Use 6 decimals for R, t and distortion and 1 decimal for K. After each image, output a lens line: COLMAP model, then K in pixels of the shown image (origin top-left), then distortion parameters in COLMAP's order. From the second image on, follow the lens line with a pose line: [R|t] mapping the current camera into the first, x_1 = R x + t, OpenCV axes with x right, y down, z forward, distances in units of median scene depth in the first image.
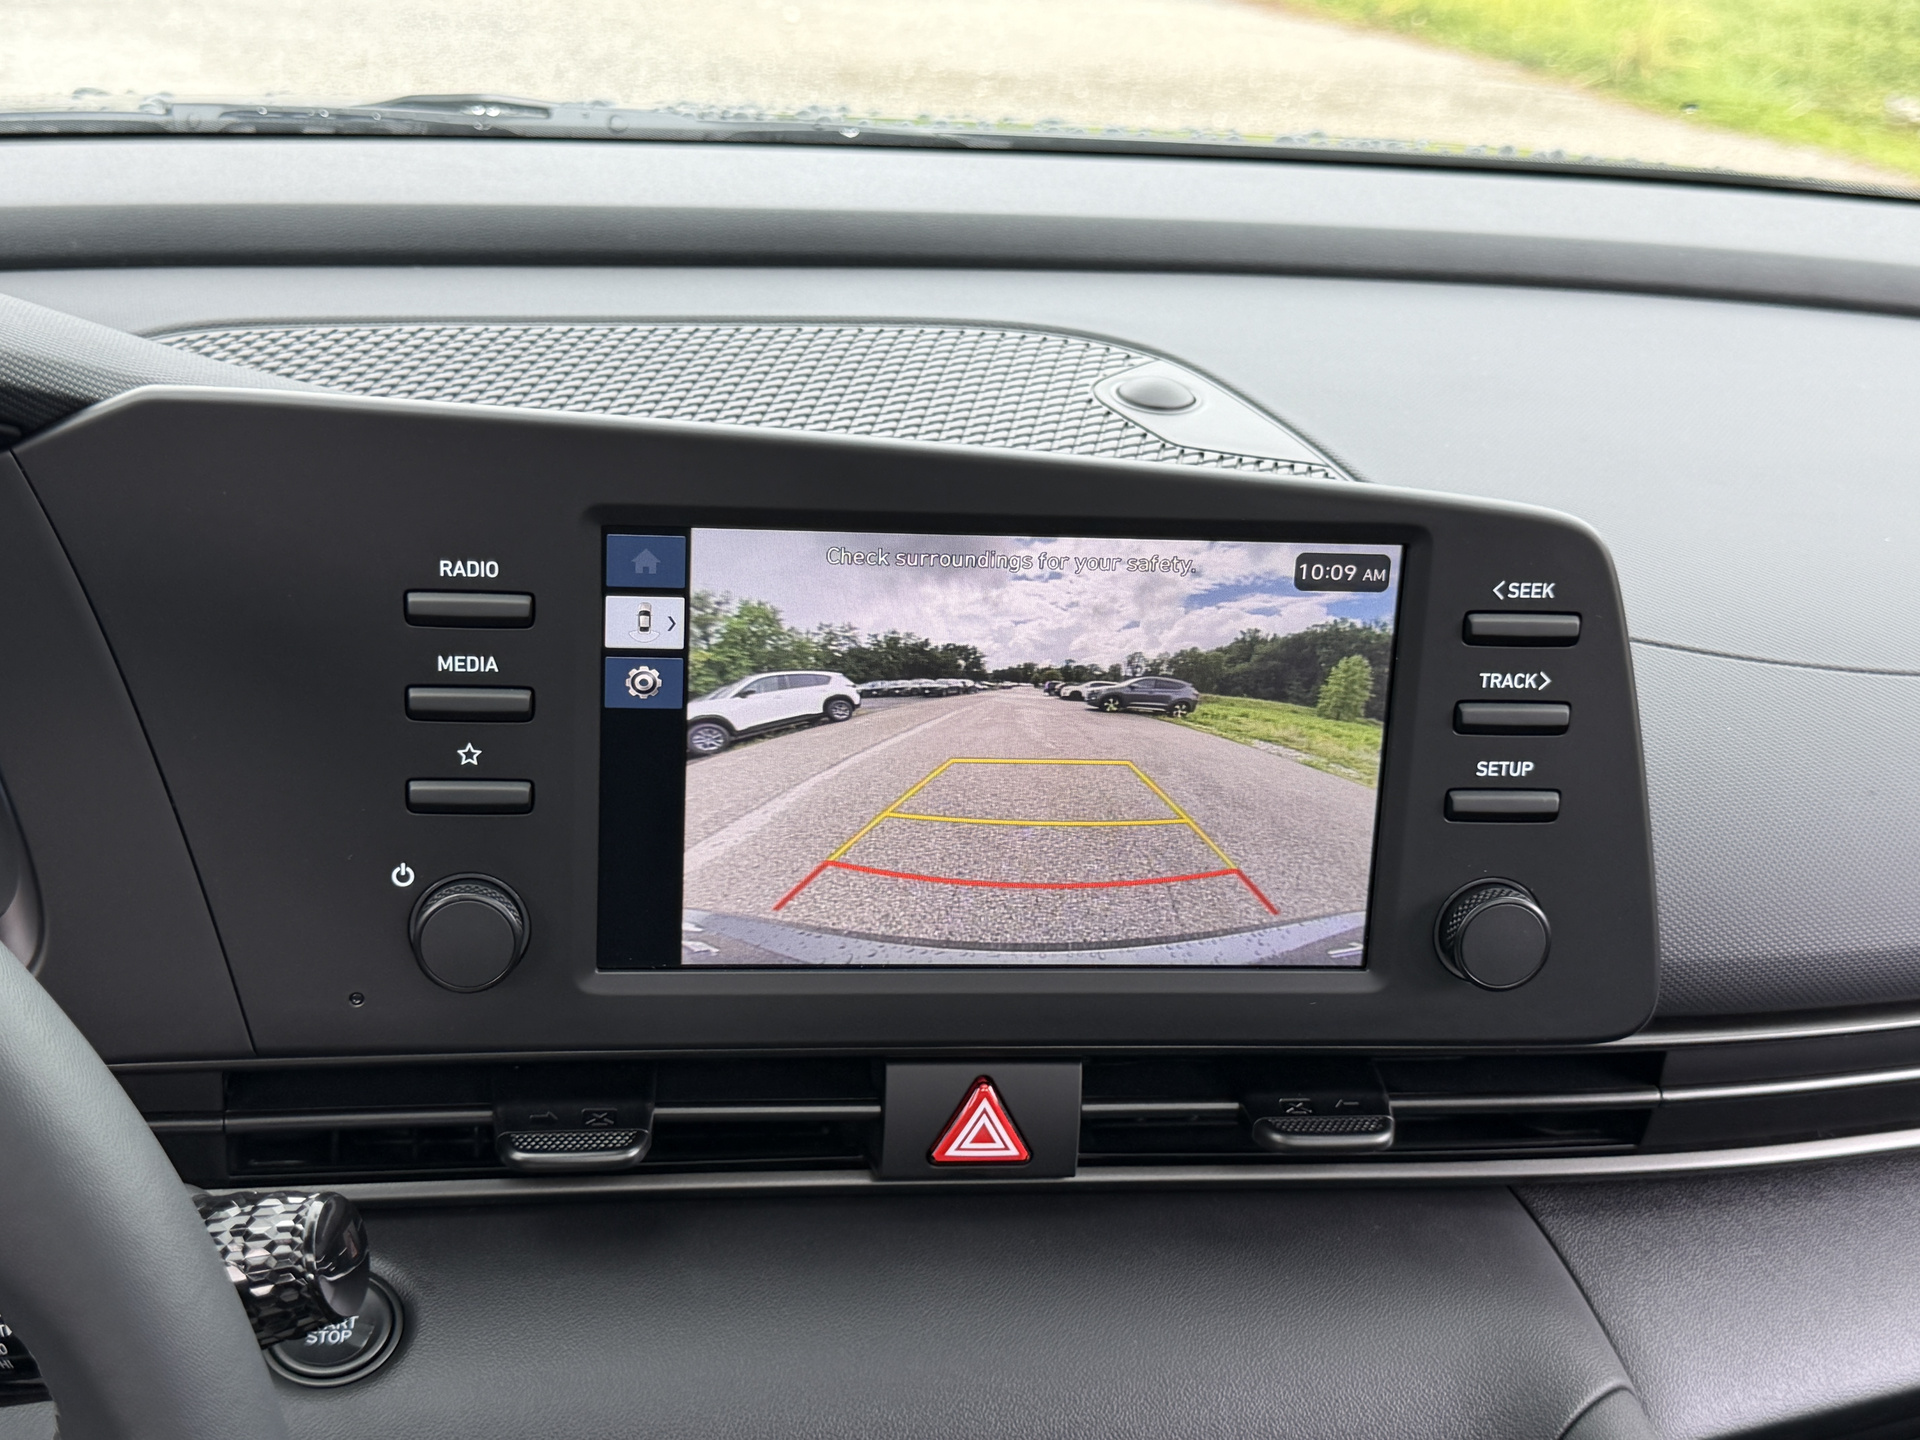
lens RADIAL K [[2576.5, 0, 987.0], [0, 2576.5, 742.8], [0, 0, 1]] dist [0.089445, 0.000000]
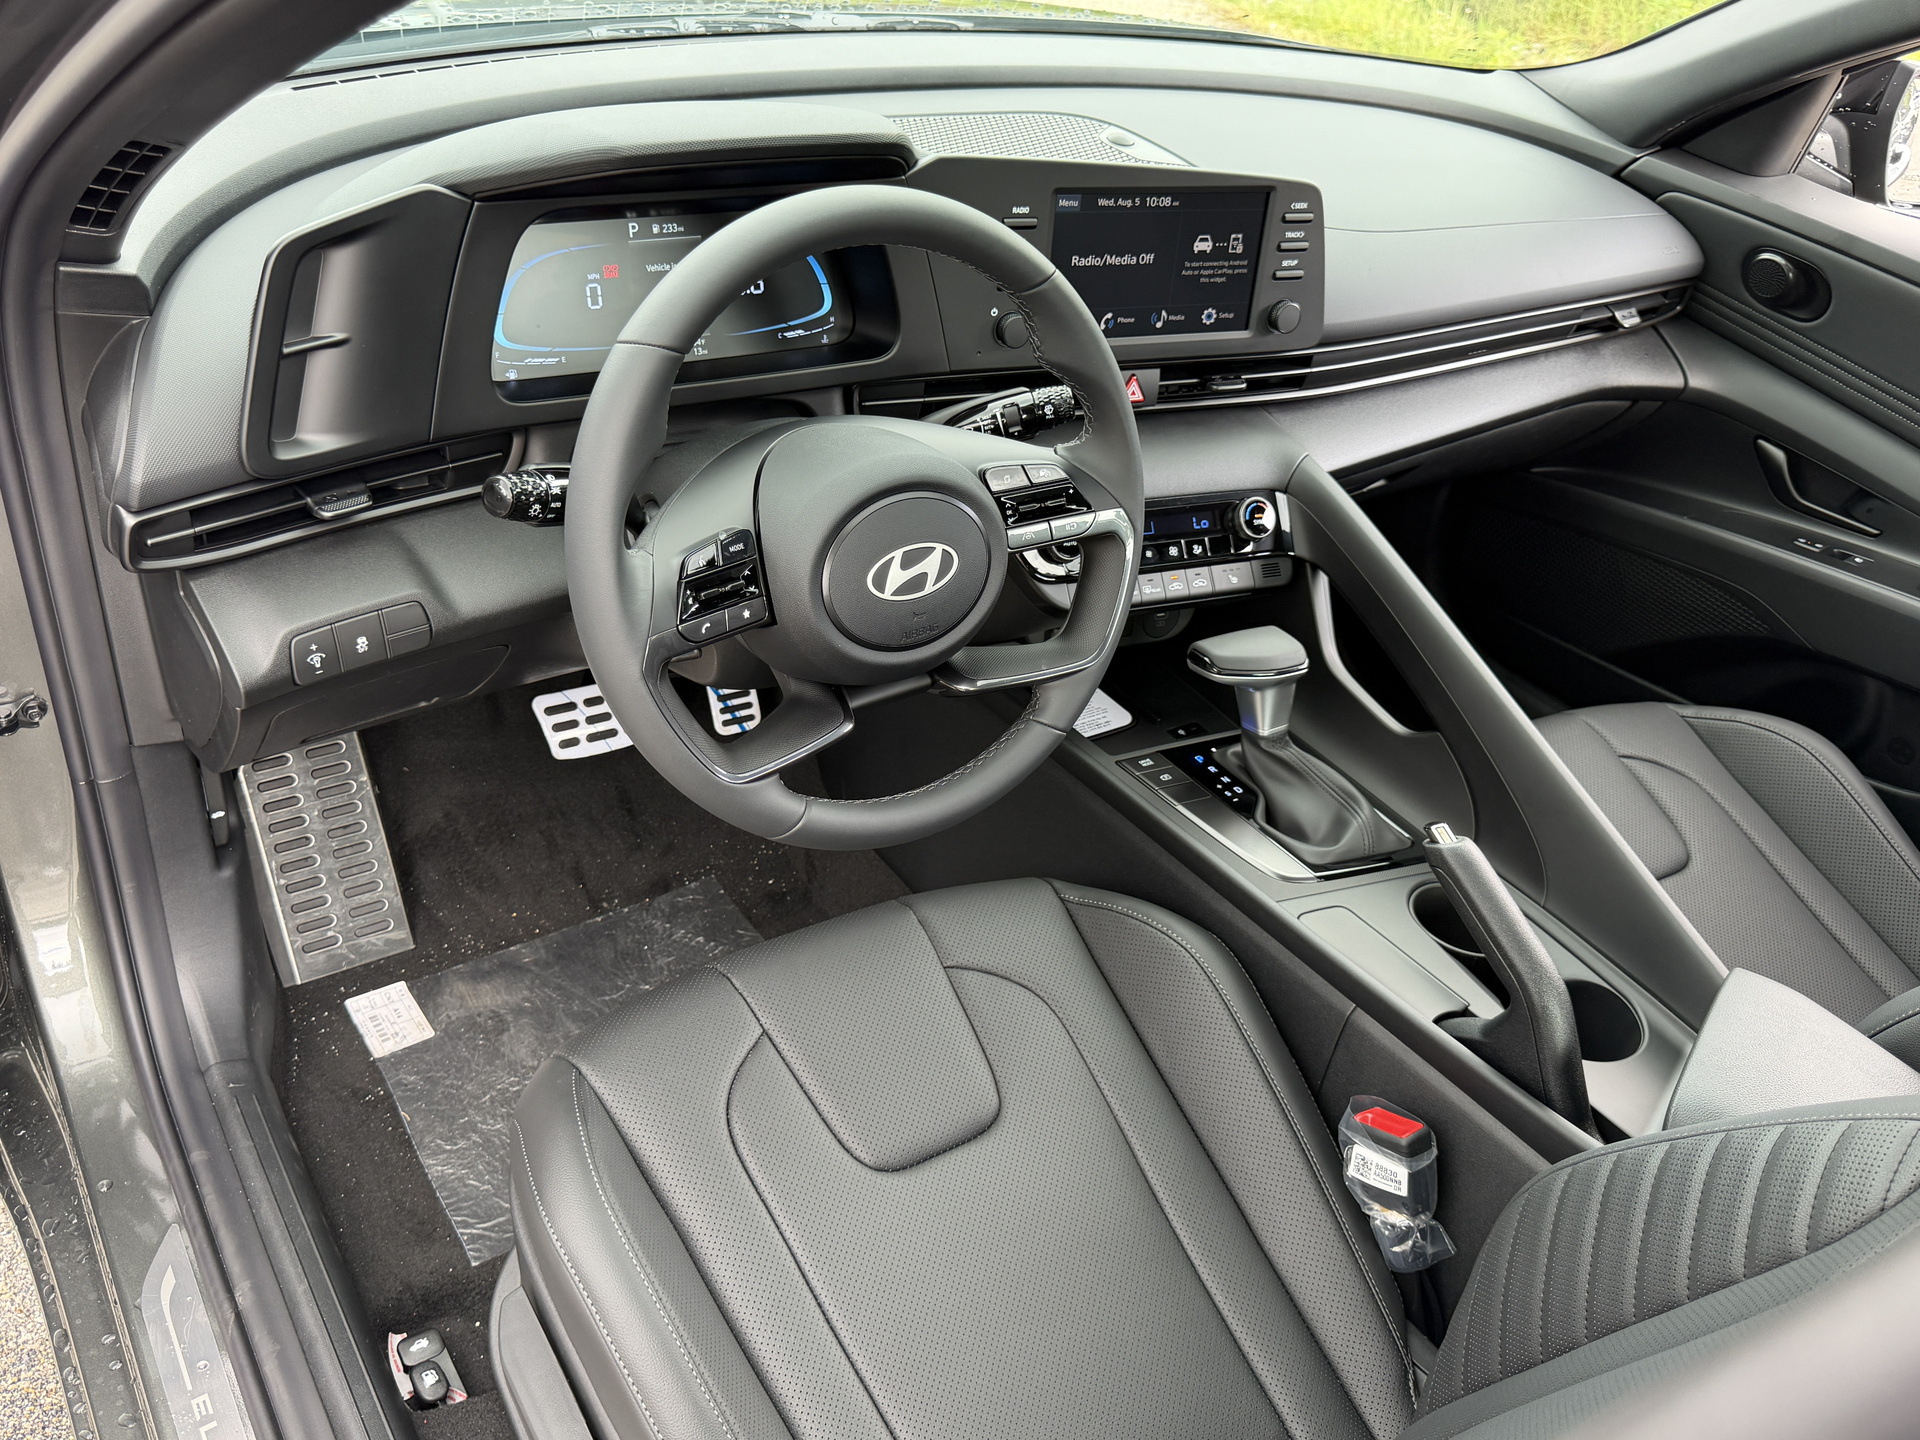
lens RADIAL K [[1572.3, 0, 955.3], [0, 1572.3, 741.1], [0, 0, 1]] dist [0.057558, -0.053259]
pose [[0.958376, -0.119908, 0.259110, -0.767710], [0.052683, 0.966220, 0.252276, 0.063472], [-0.280608, -0.228125, 0.932319, -0.862679]]
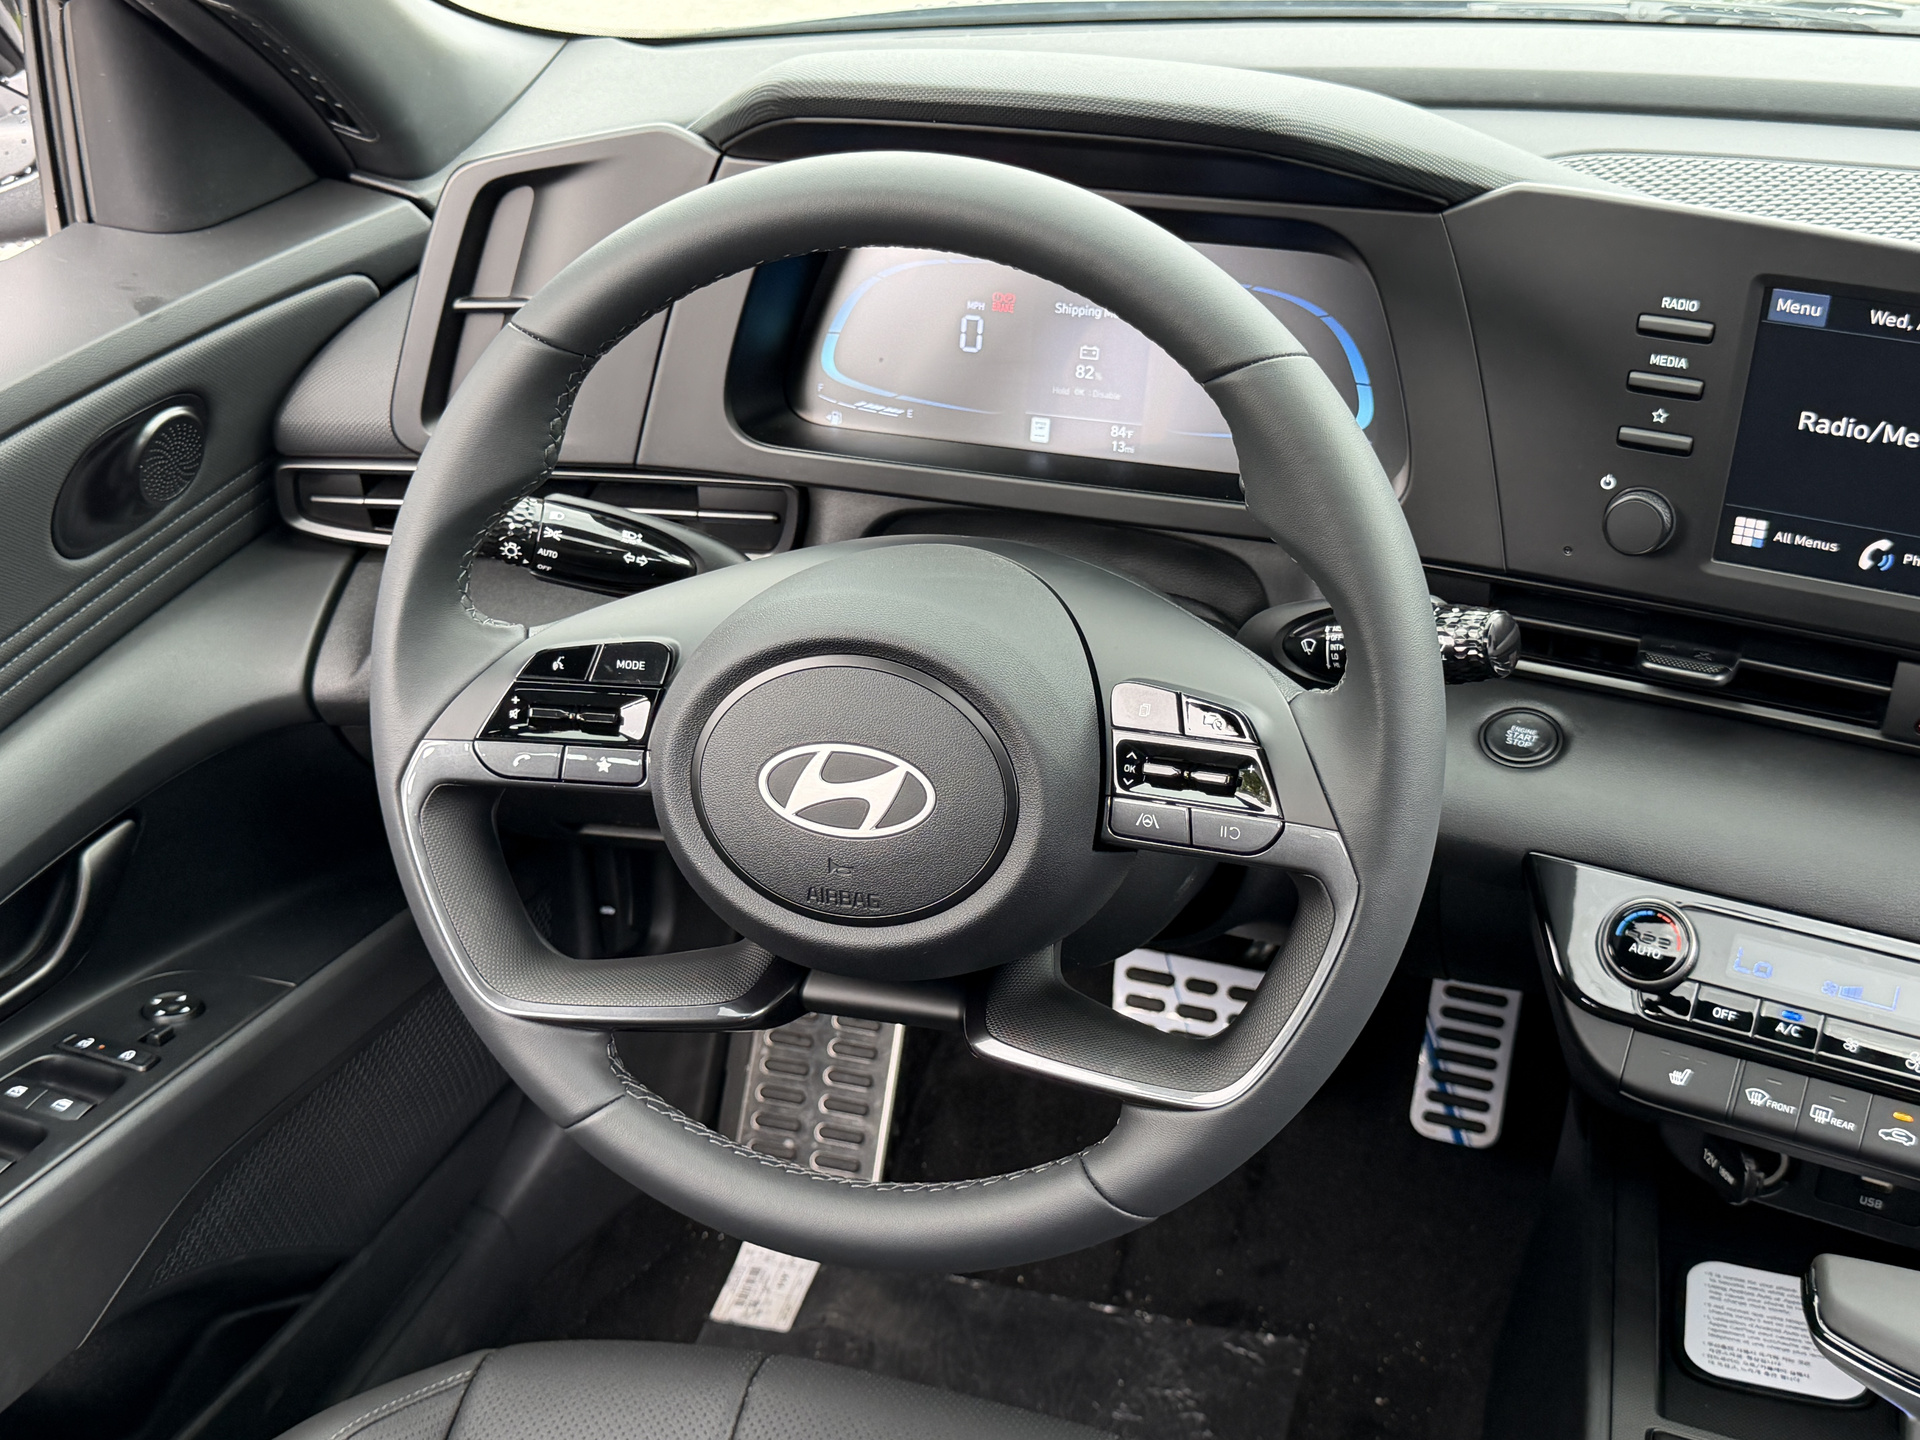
lens RADIAL K [[2234.0, 0, 961.4], [0, 2234.0, 726.8], [0, 0, 1]] dist [0.061211, 0.000000]
pose [[0.812143, 0.211247, -0.543874, 0.244928], [-0.163865, 0.977220, 0.134872, 0.071389], [0.559976, -0.020413, 0.828257, -0.432575]]
